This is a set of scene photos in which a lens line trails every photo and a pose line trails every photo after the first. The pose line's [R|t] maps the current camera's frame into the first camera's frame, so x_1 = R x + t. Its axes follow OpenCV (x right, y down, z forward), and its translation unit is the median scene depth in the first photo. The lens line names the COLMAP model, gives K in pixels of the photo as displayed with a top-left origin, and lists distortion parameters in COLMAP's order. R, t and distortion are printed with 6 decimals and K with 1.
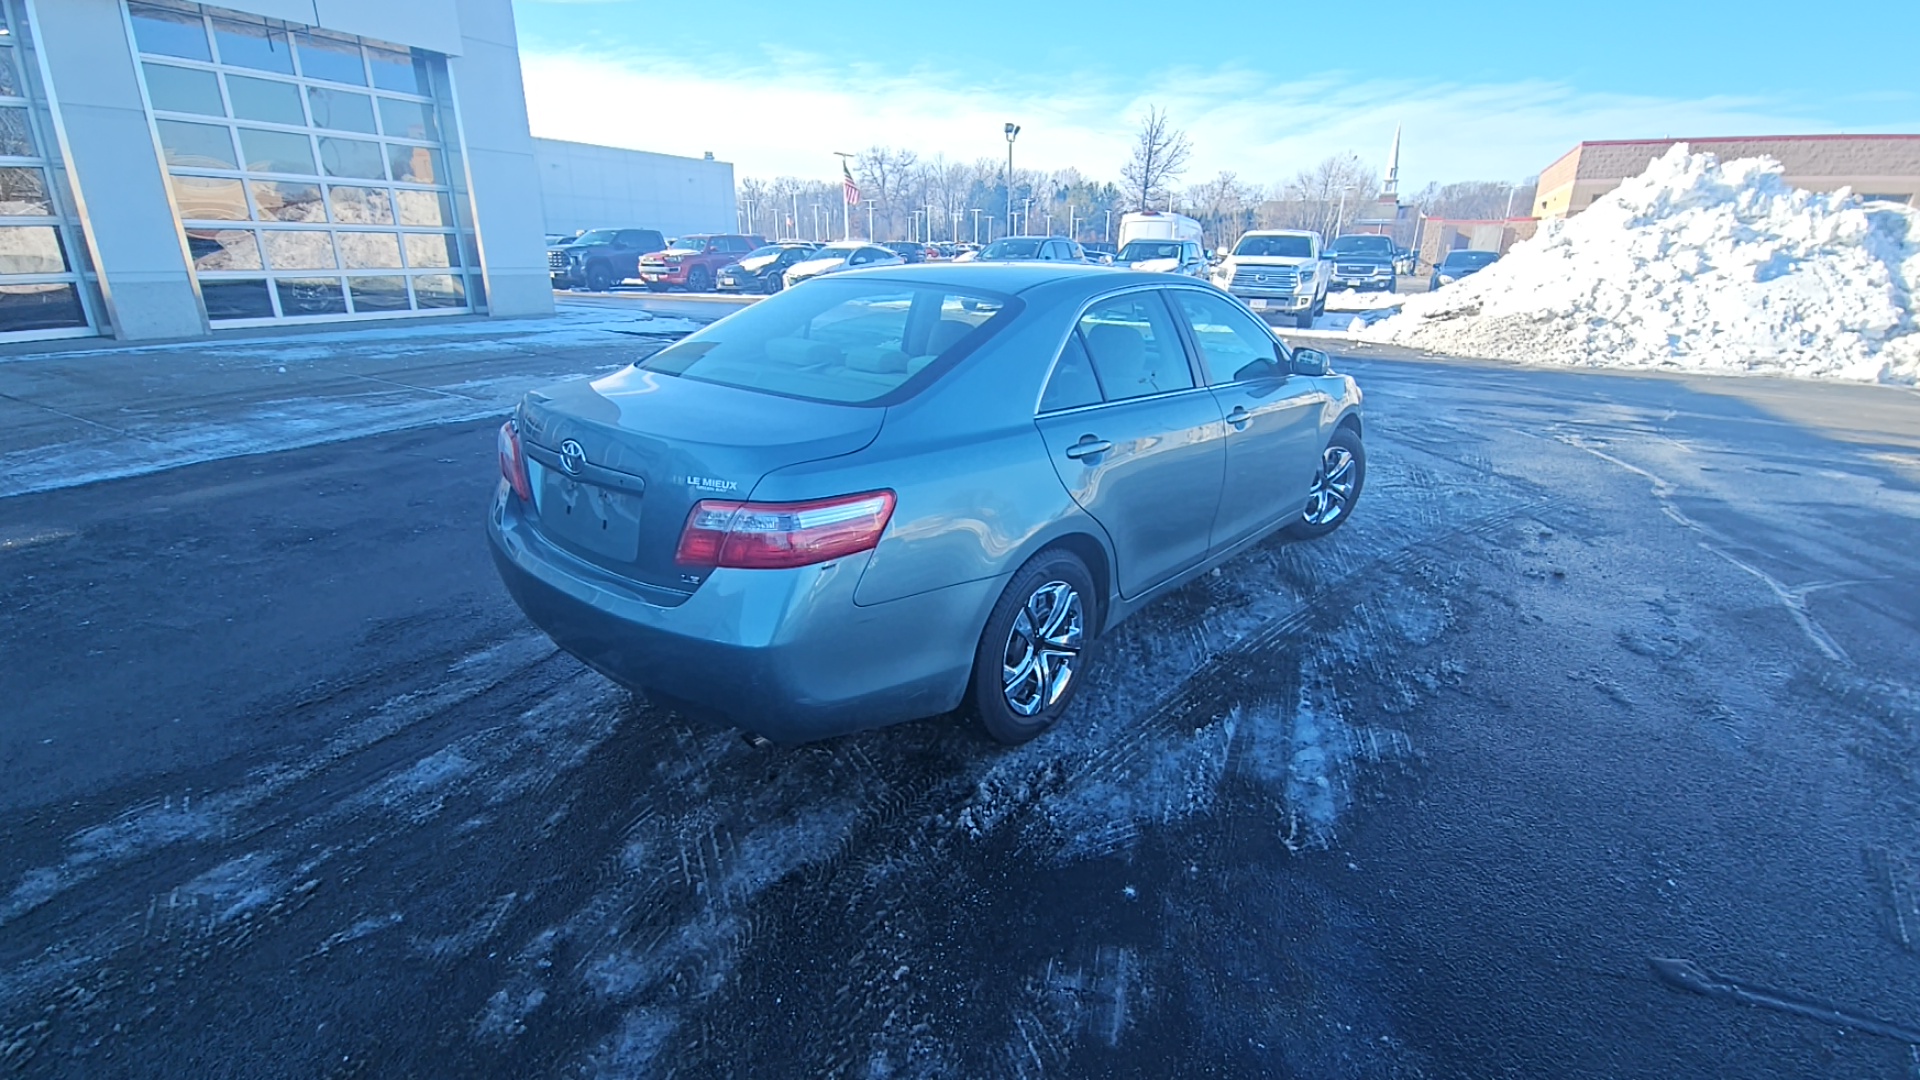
lens RADIAL K [[852.6, 0, 977.0], [0, 852.6, 543.4], [0, 0, 1]] dist [0.000073, -0.000643]
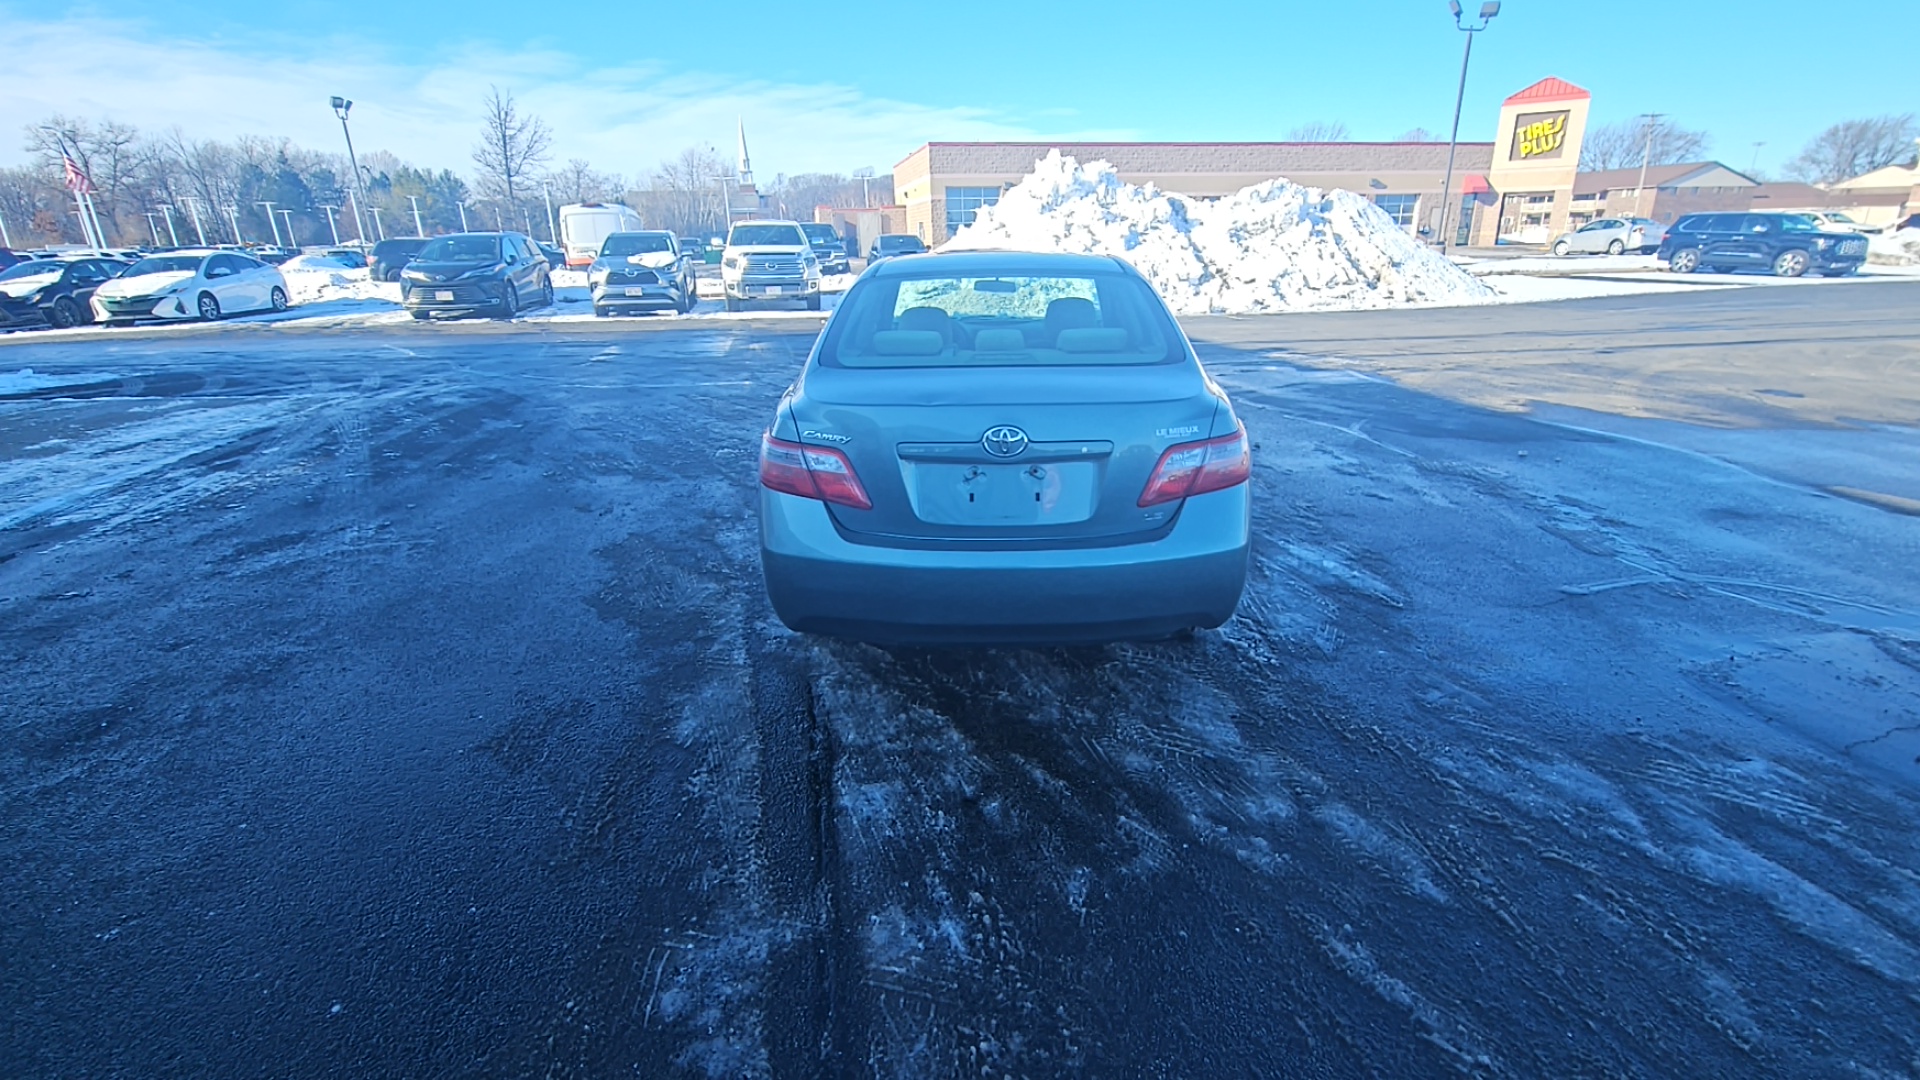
lens RADIAL K [[852.9, 0, 979.4], [0, 852.9, 538.9], [0, 0, 1]] dist [0.012204, -0.009473]
pose [[0.782211, -0.235621, 0.576741, -0.192149], [0.232993, 0.969186, 0.079950, -0.012617], [-0.577807, 0.071839, 0.813006, 0.024105]]
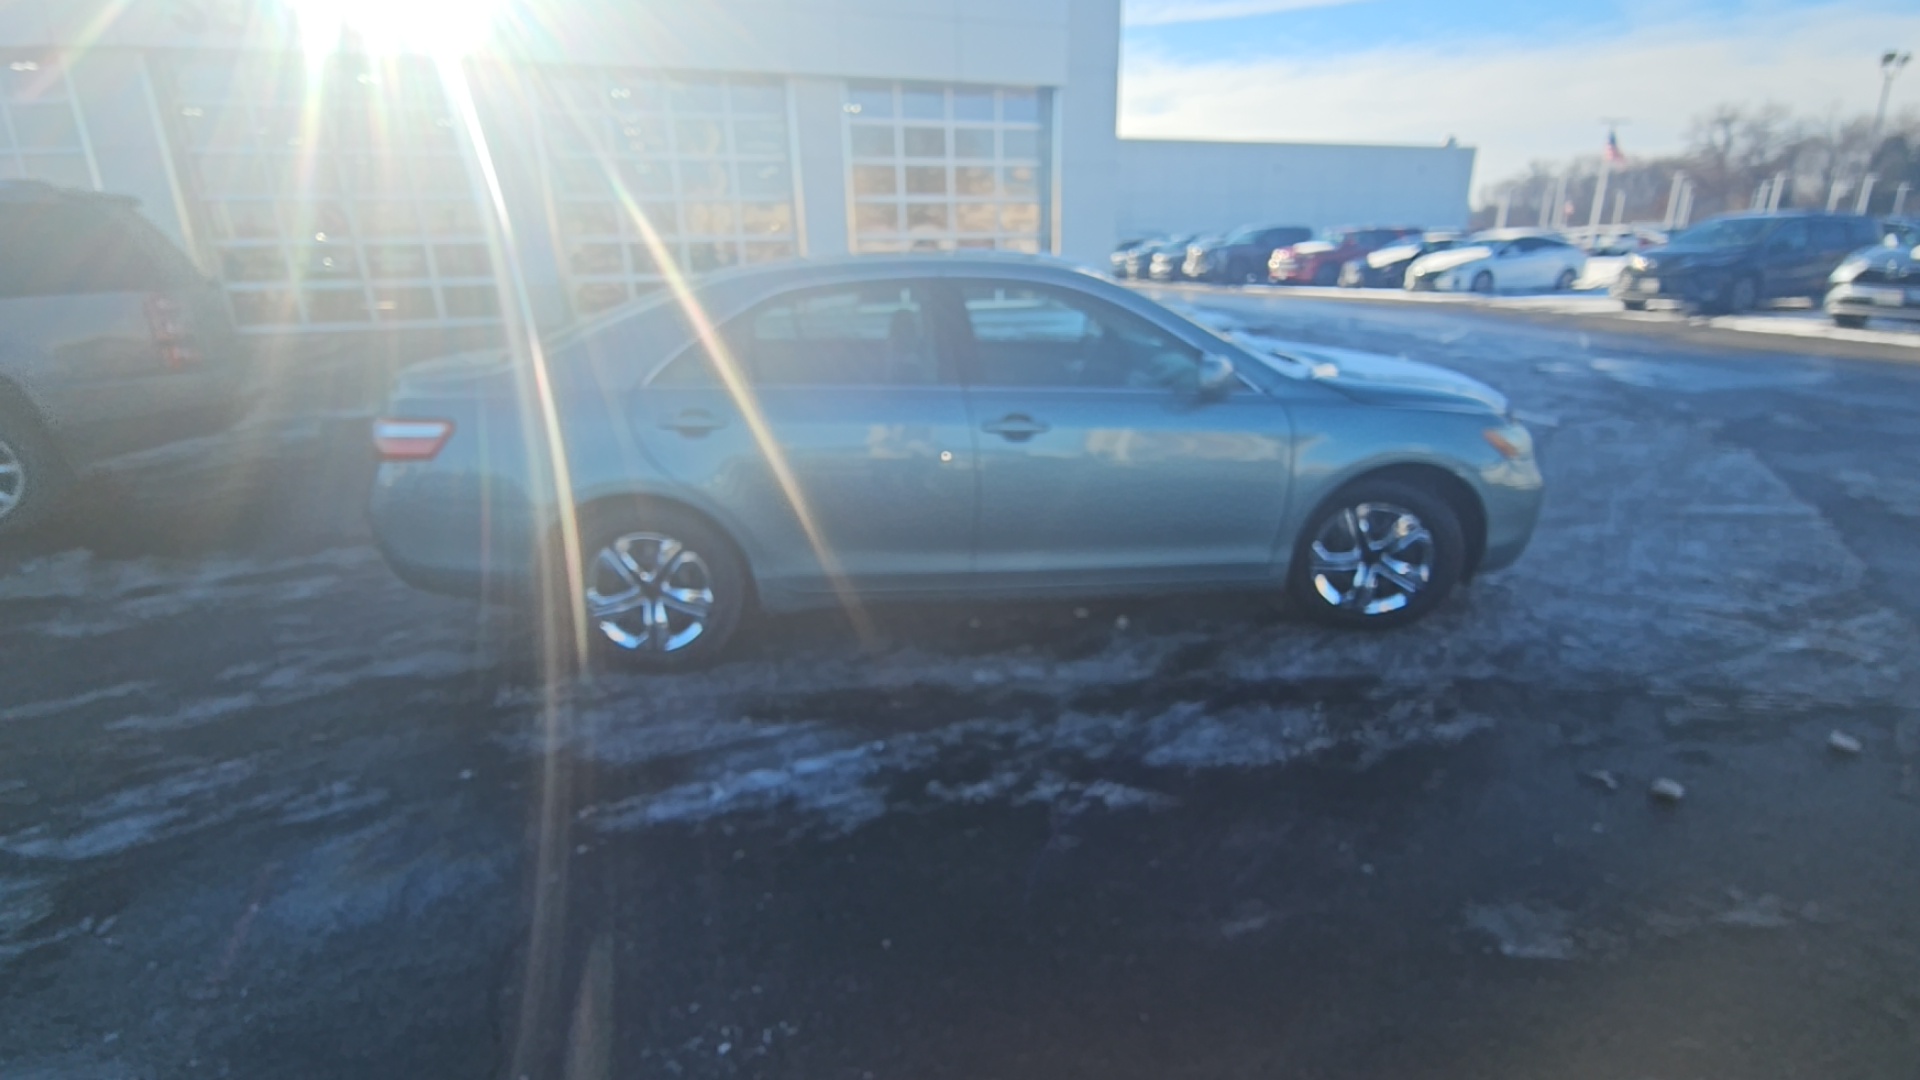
lens RADIAL K [[852.9, 0, 979.4], [0, 852.9, 538.9], [0, 0, 1]] dist [0.012204, -0.009473]
pose [[0.707898, 0.206979, -0.675308, 0.225312], [-0.208048, 0.974785, 0.080680, -0.025541], [0.674979, 0.083384, 0.733110, 0.090020]]
